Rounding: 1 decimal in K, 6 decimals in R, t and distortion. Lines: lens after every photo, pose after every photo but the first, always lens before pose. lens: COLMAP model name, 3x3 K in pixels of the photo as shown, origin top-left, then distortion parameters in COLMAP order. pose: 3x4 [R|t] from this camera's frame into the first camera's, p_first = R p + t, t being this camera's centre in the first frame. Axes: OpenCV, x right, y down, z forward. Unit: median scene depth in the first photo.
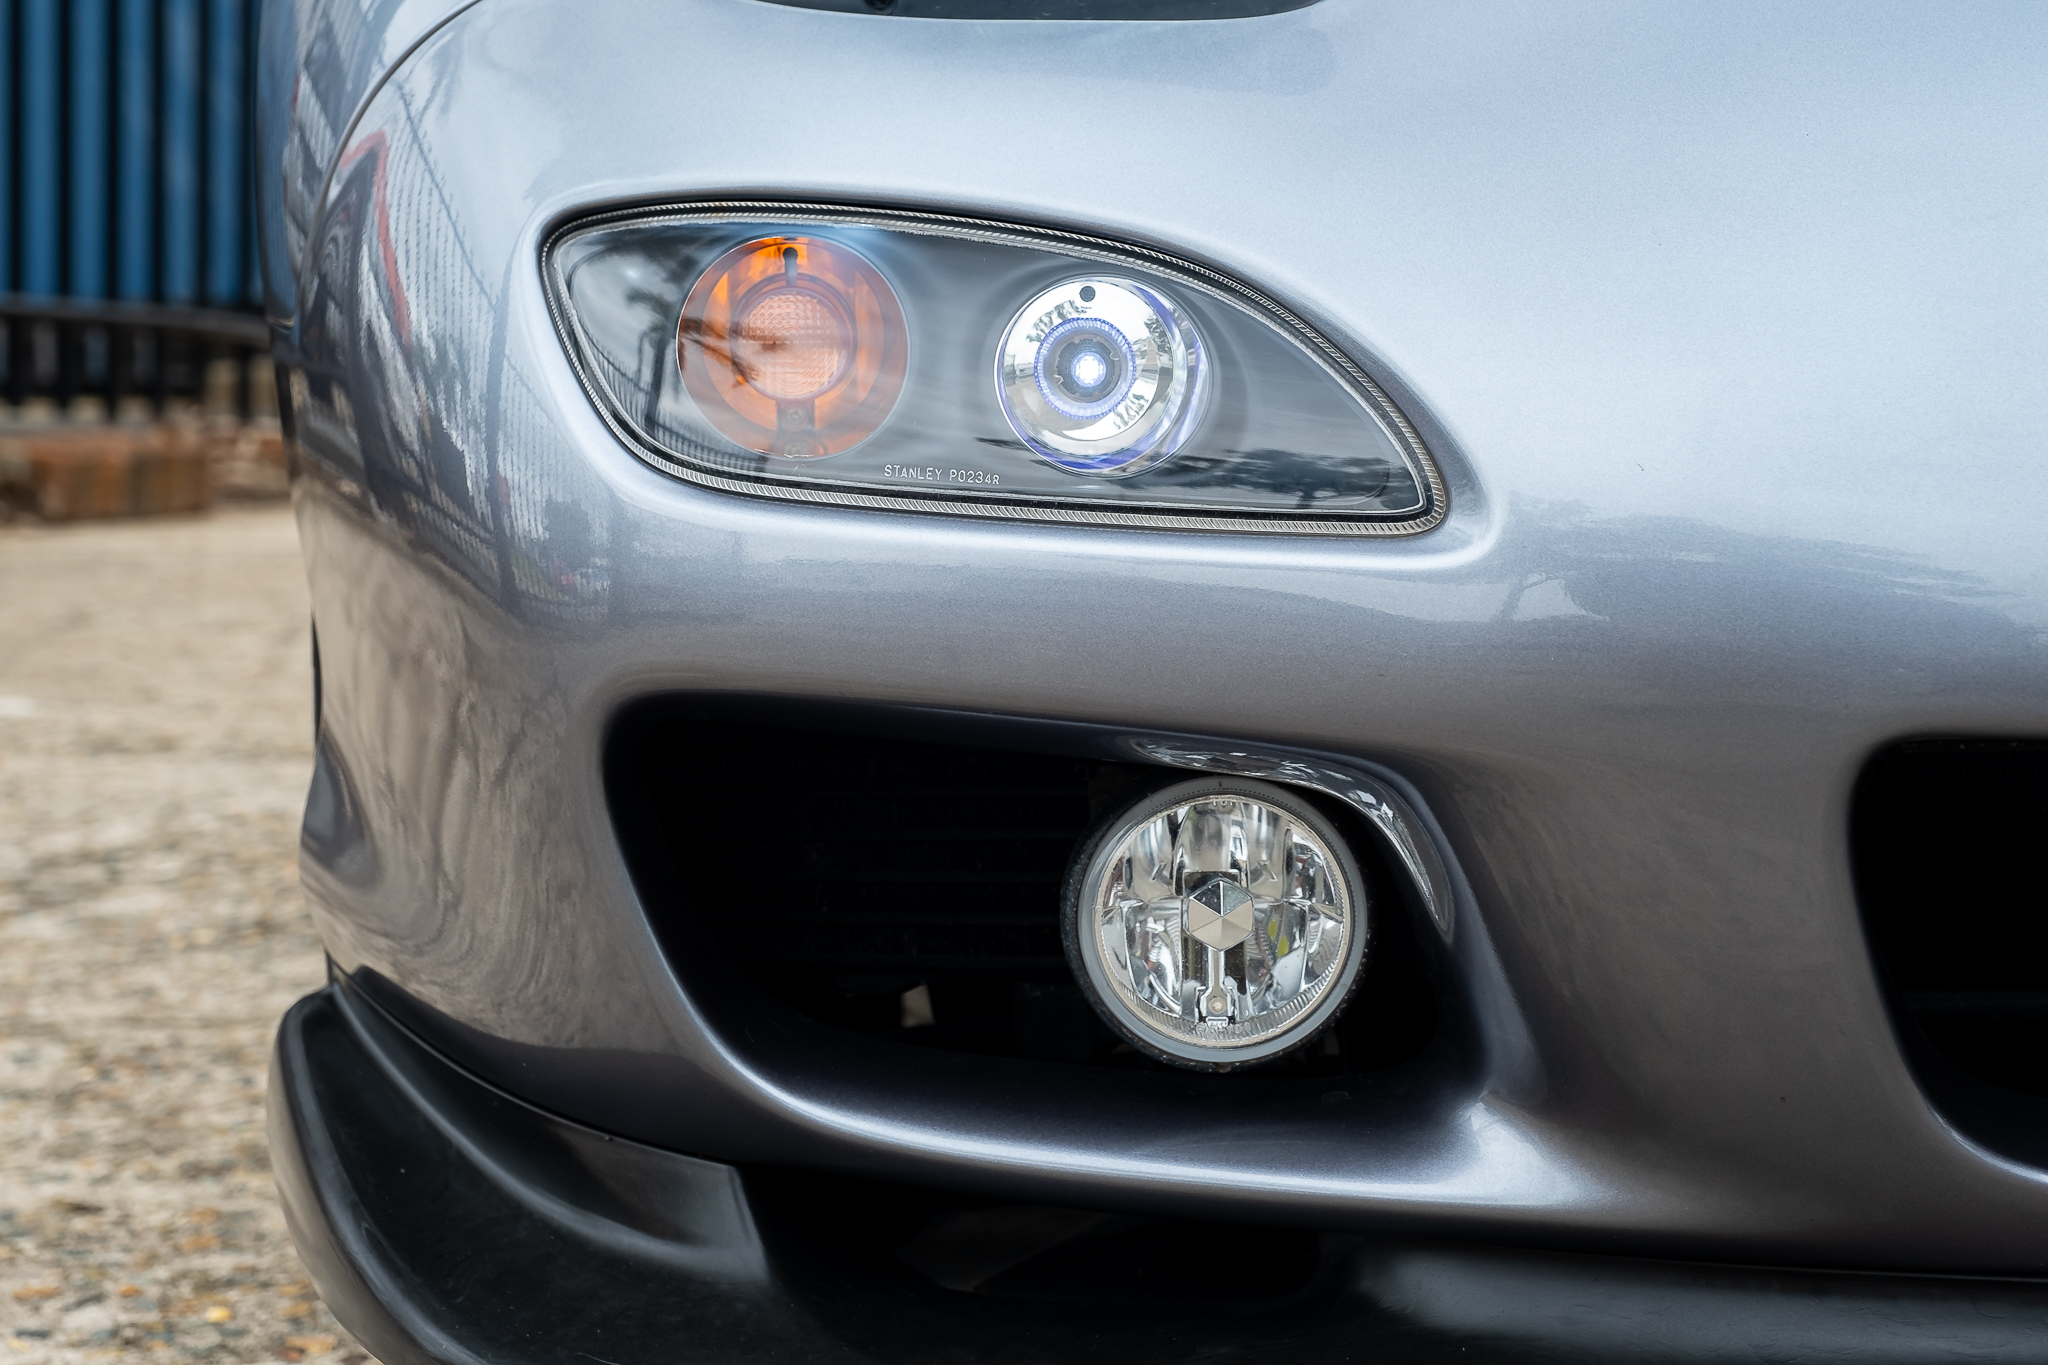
lens RADIAL K [[4378.7, 0, 1021.6], [0, 4378.7, 644.9], [0, 0, 1]] dist [-0.004108, 0.418372]
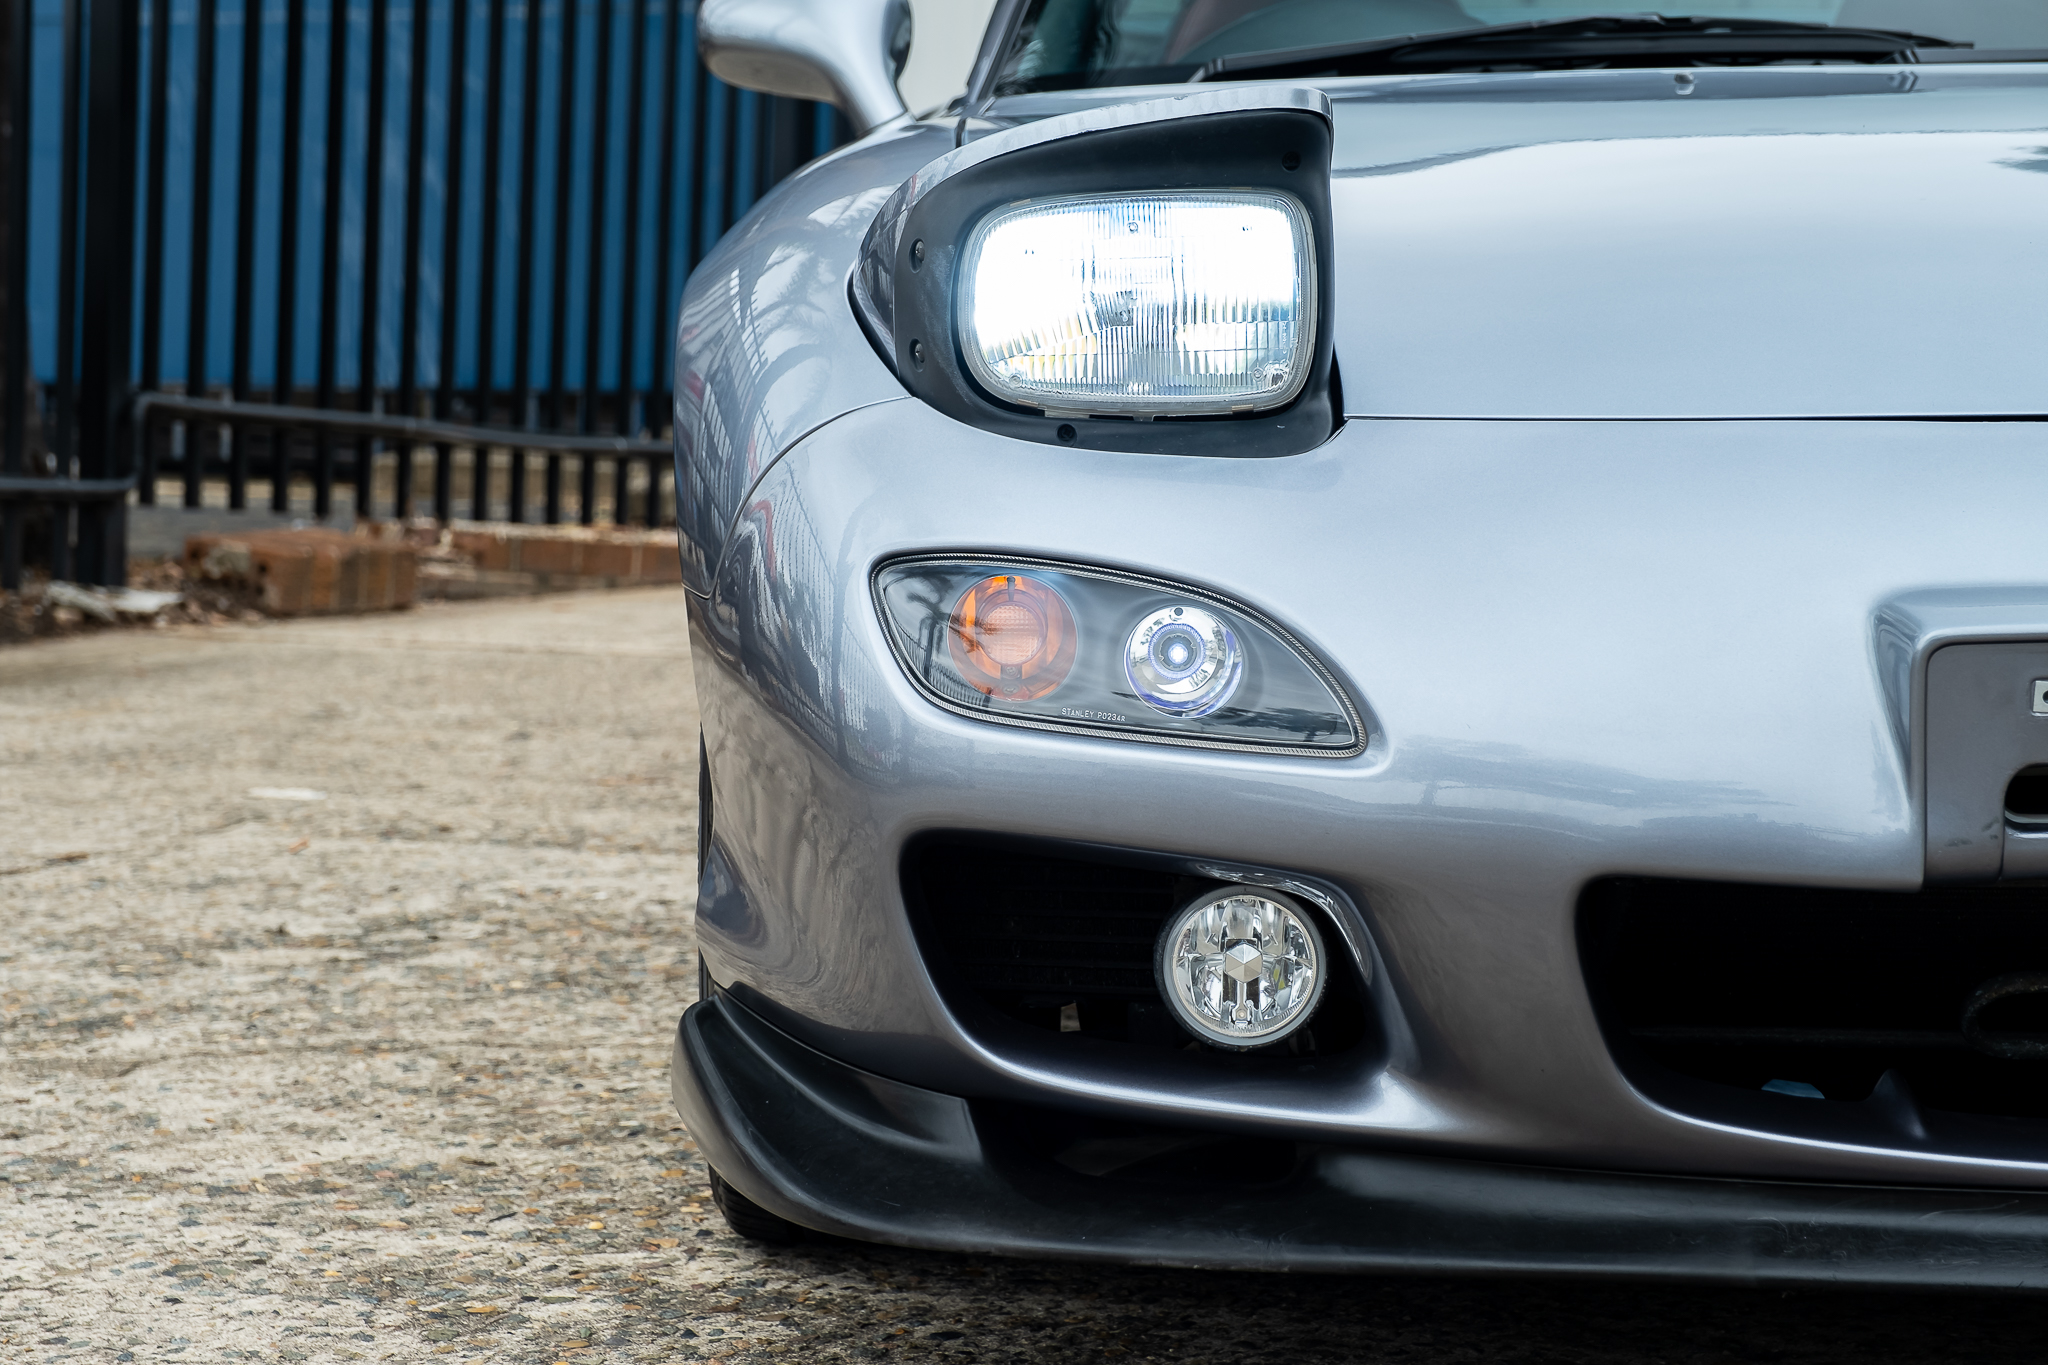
lens RADIAL K [[4797.6, 0, 1024.0], [0, 4797.6, 682.5], [0, 0, 1]] dist [0.436177, -7.287476]
pose [[0.999045, 0.027869, -0.033637, 0.017337], [-0.028180, 0.999564, -0.008824, -0.029963], [0.033377, 0.009763, 0.999395, -0.882831]]
